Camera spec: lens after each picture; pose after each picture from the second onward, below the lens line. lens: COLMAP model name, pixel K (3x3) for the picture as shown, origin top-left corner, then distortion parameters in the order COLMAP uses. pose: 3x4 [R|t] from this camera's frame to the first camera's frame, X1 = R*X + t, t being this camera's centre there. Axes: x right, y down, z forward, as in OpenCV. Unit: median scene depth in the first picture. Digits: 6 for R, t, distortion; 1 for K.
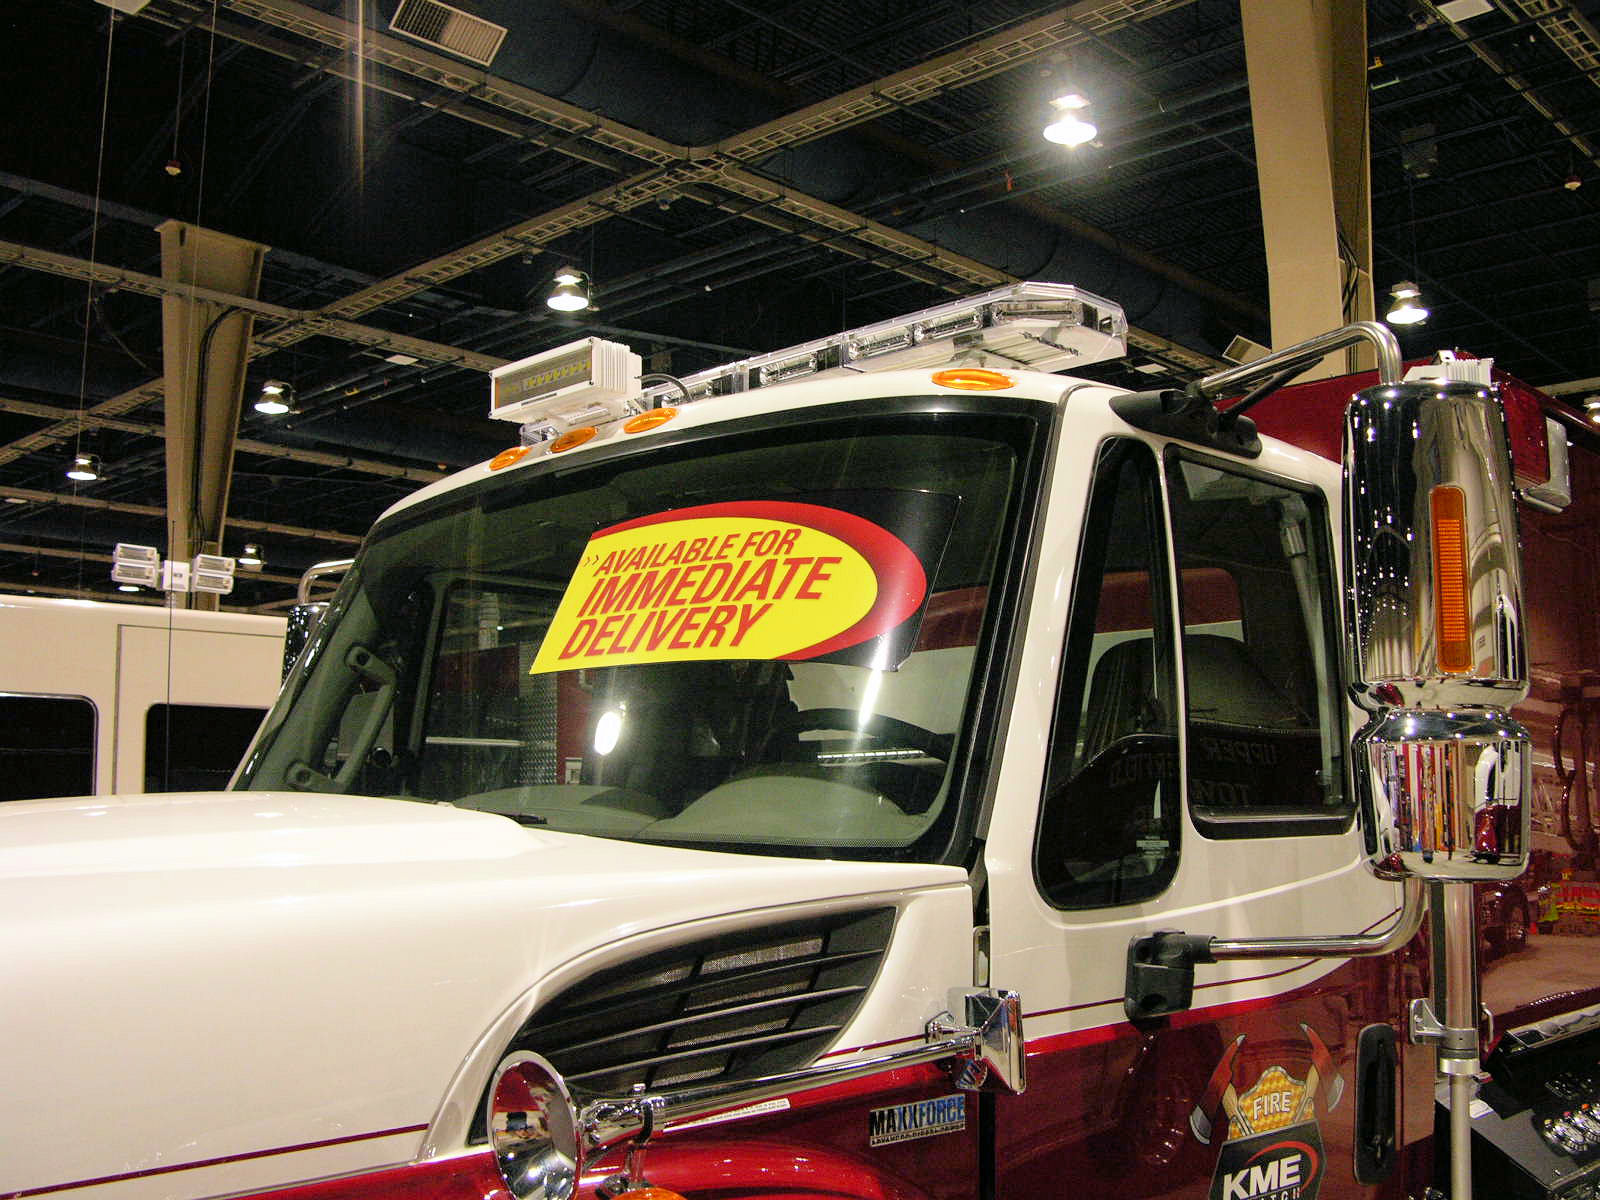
lens RADIAL K [[1636.9, 0, 800.0], [0, 1636.9, 600.0], [0, 0, 1]] dist [-0.199848, 0.229142]
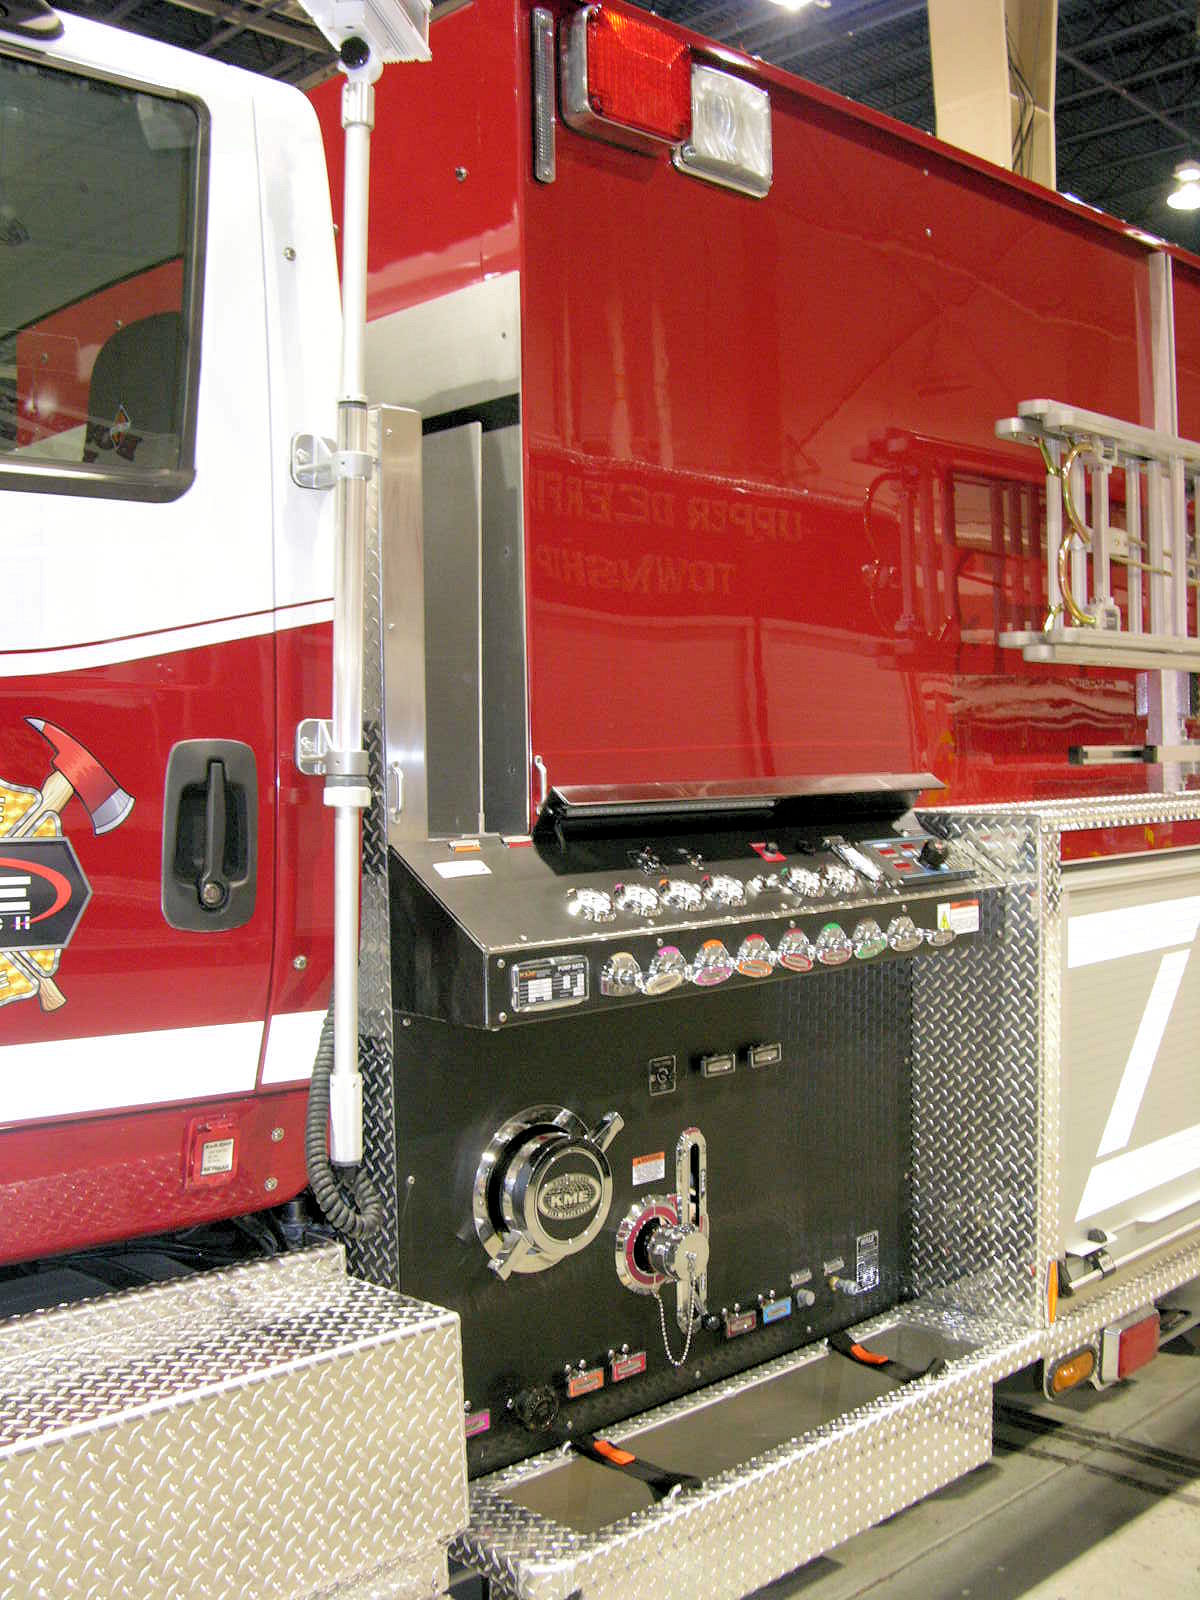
lens RADIAL K [[1636.9, 0, 600.0], [0, 1636.9, 800.0], [0, 0, 1]] dist [-0.199848, 0.229142]
pose [[0.999288, -0.012807, -0.035496, 0.653526], [0.018215, 0.987508, 0.156512, 0.189712], [0.033048, -0.157047, 0.987038, 0.198509]]
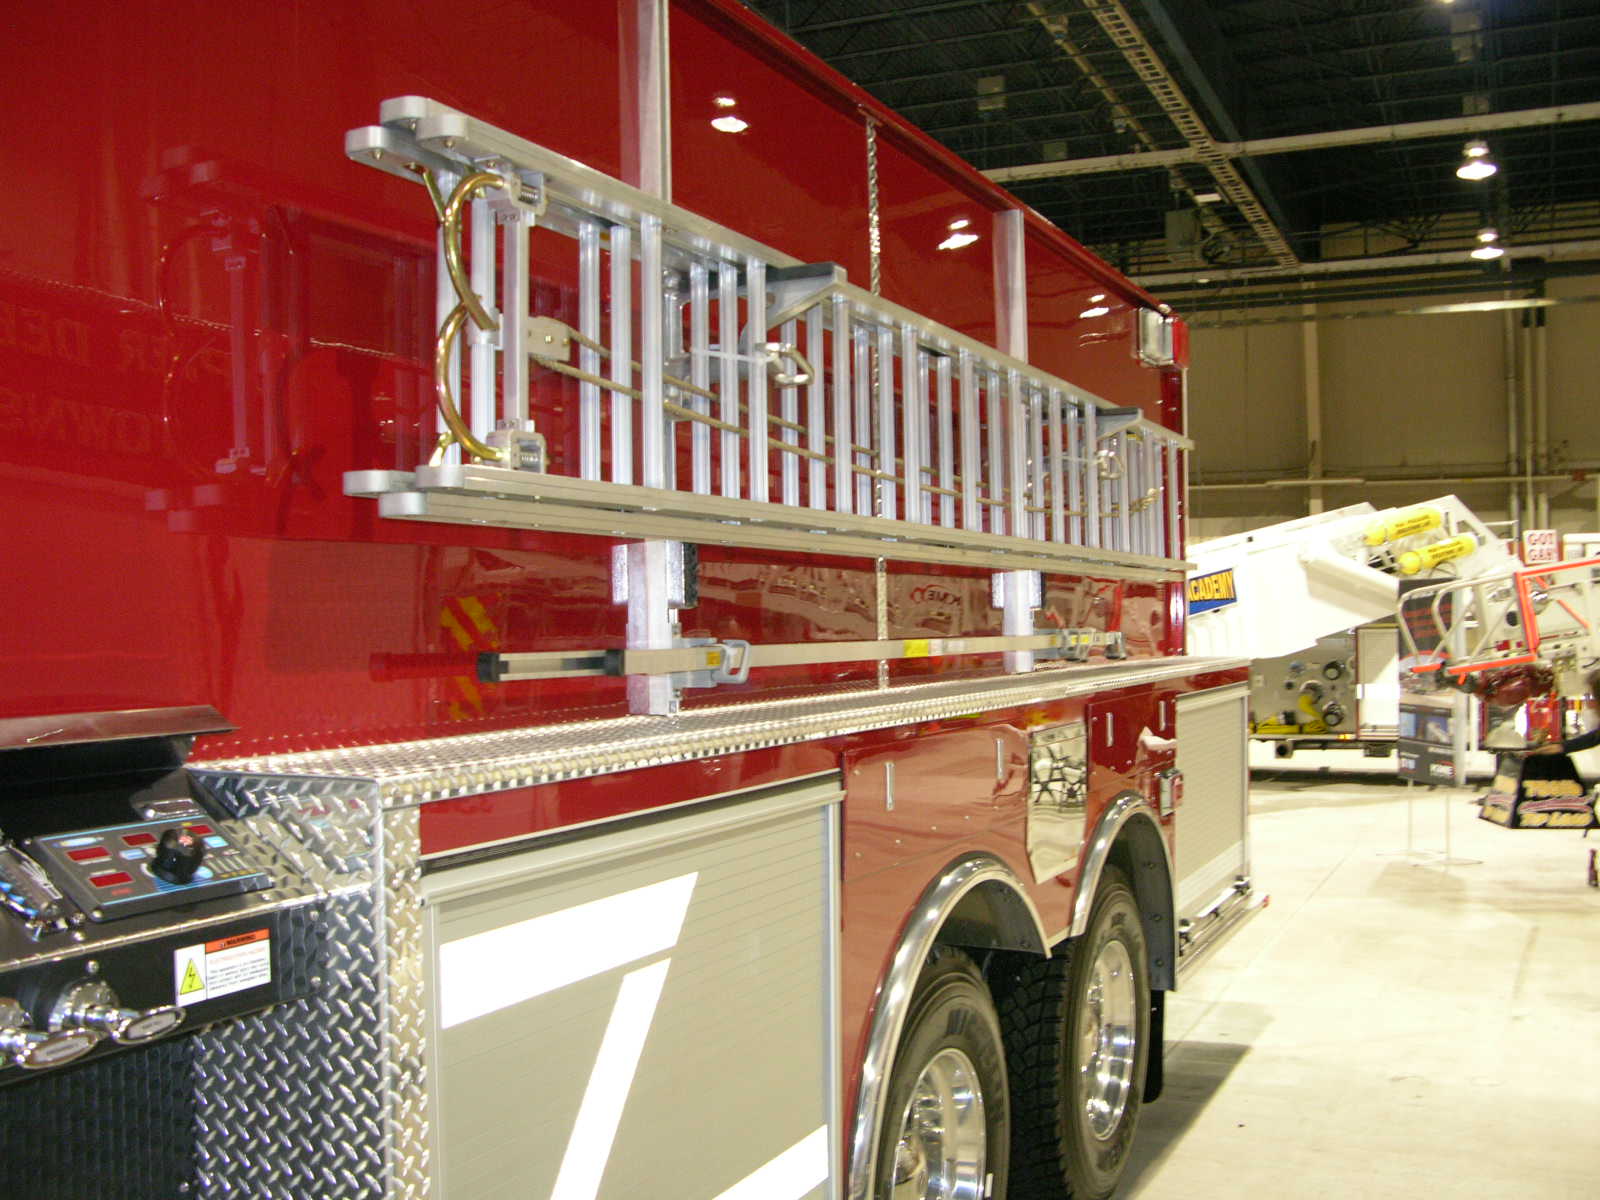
lens RADIAL K [[1636.9, 0, 800.0], [0, 1636.9, 600.0], [0, 0, 1]] dist [-0.199848, 0.229142]
pose [[0.946005, -0.005261, 0.324111, 0.909673], [-0.031076, 0.993791, 0.106836, 0.241863], [-0.322660, -0.111140, 0.939967, 0.737313]]
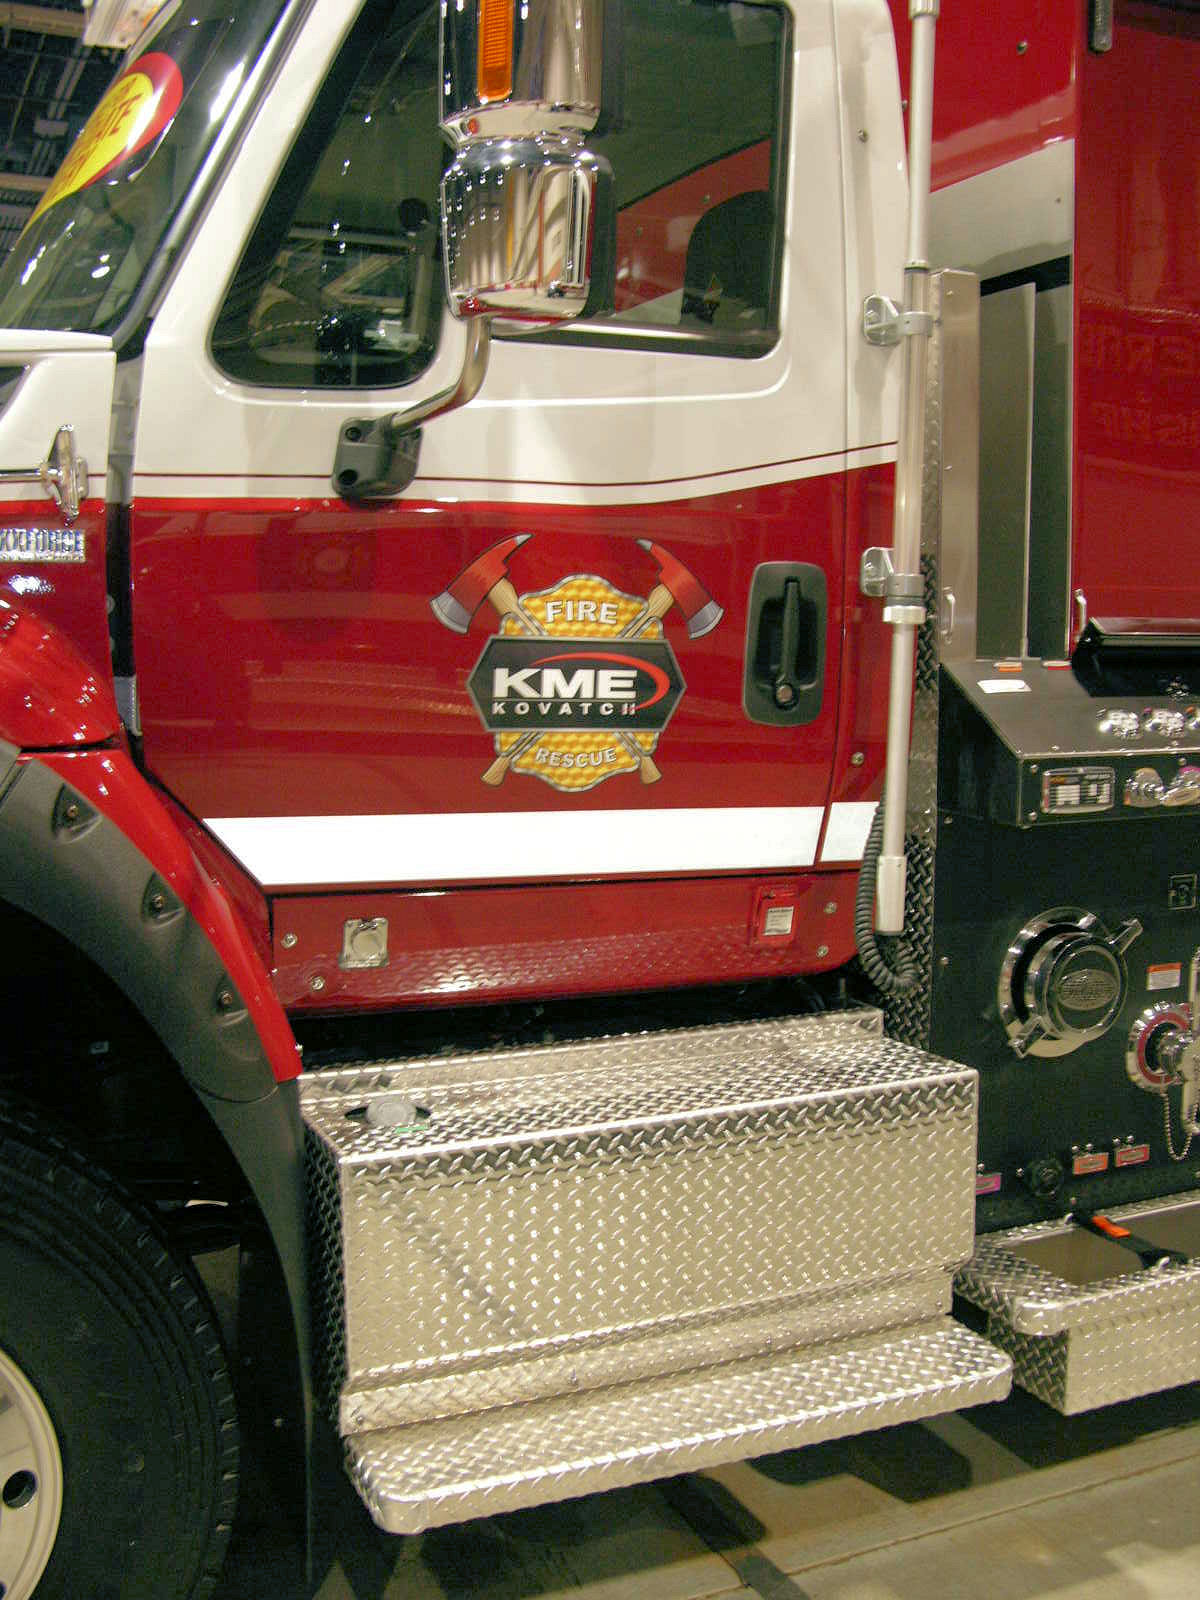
lens RADIAL K [[1636.9, 0, 600.0], [0, 1636.9, 800.0], [0, 0, 1]] dist [-0.199848, 0.229142]
pose [[0.929882, 0.044757, -0.365126, 0.685042], [0.042644, 0.972764, 0.227843, 0.197850], [0.365379, -0.227437, 0.902646, 0.049071]]
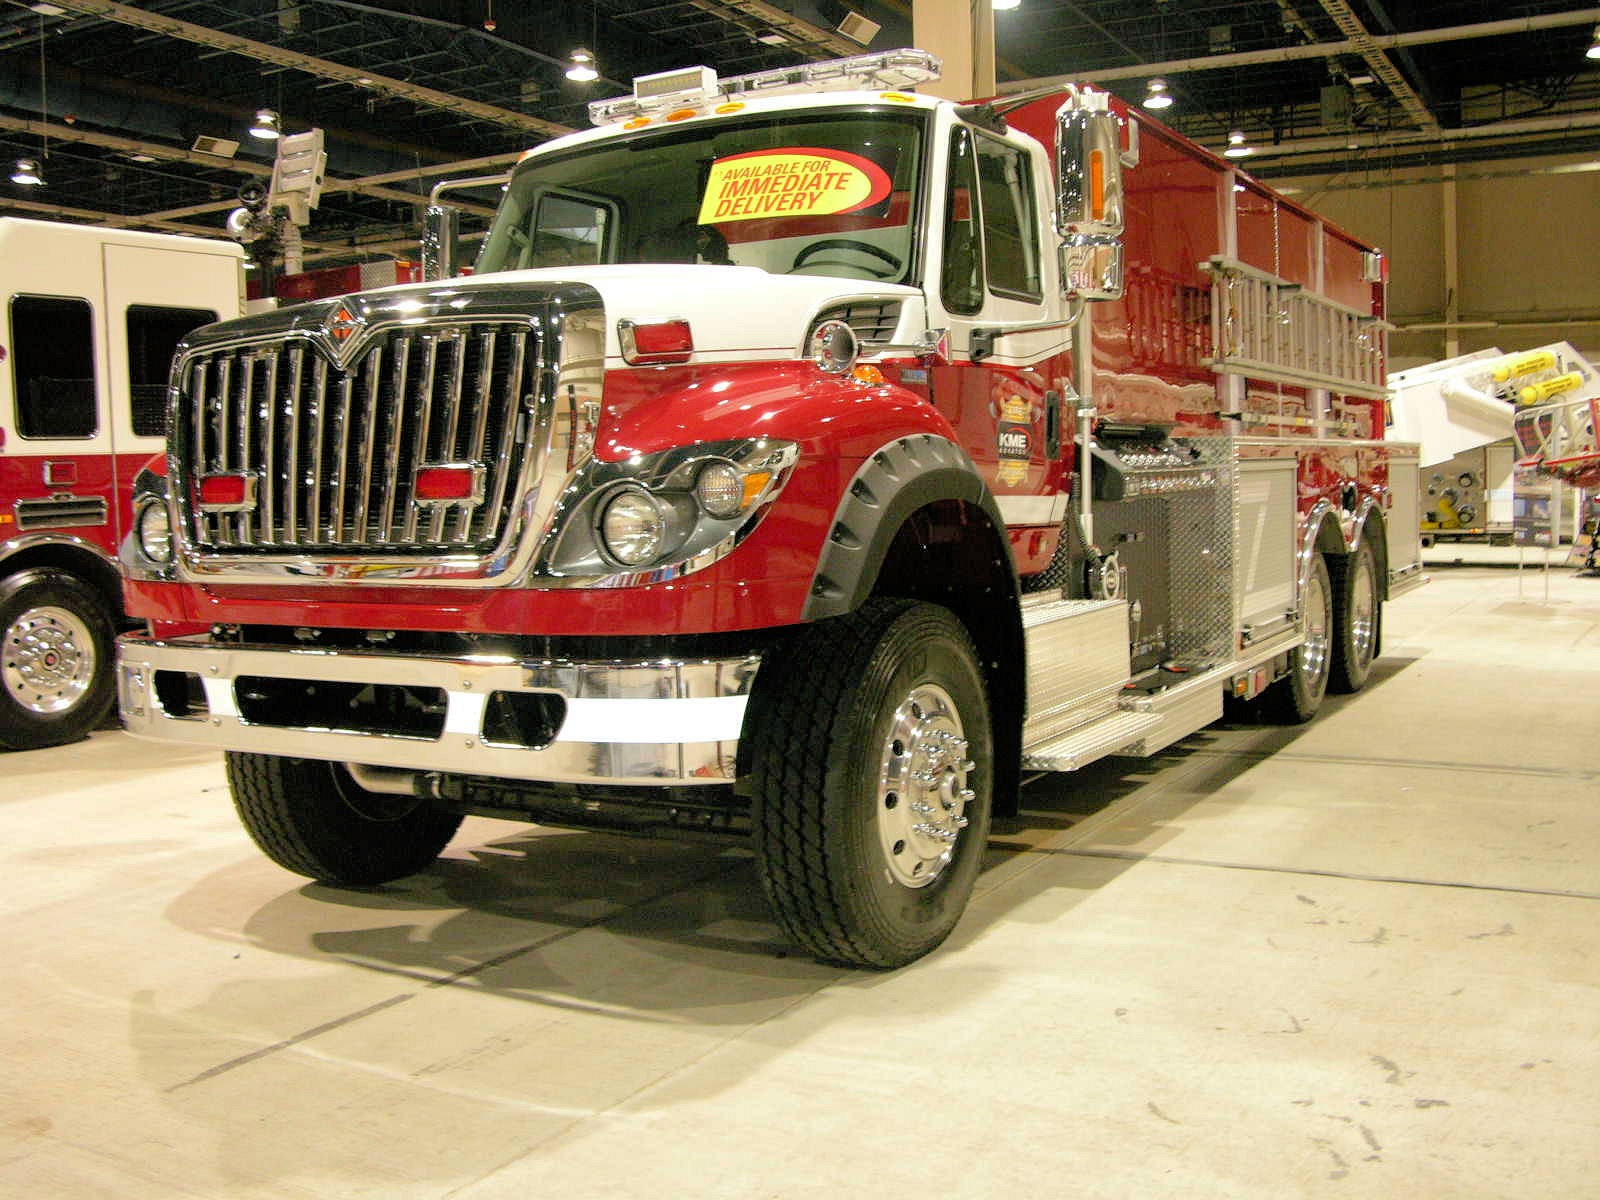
lens RADIAL K [[1636.9, 0, 800.0], [0, 1636.9, 600.0], [0, 0, 1]] dist [-0.199848, 0.229142]
pose [[0.967370, -0.042018, 0.249860, -0.636328], [-0.009629, 0.979344, 0.201973, 0.104846], [-0.253185, -0.197789, 0.946983, -1.283518]]
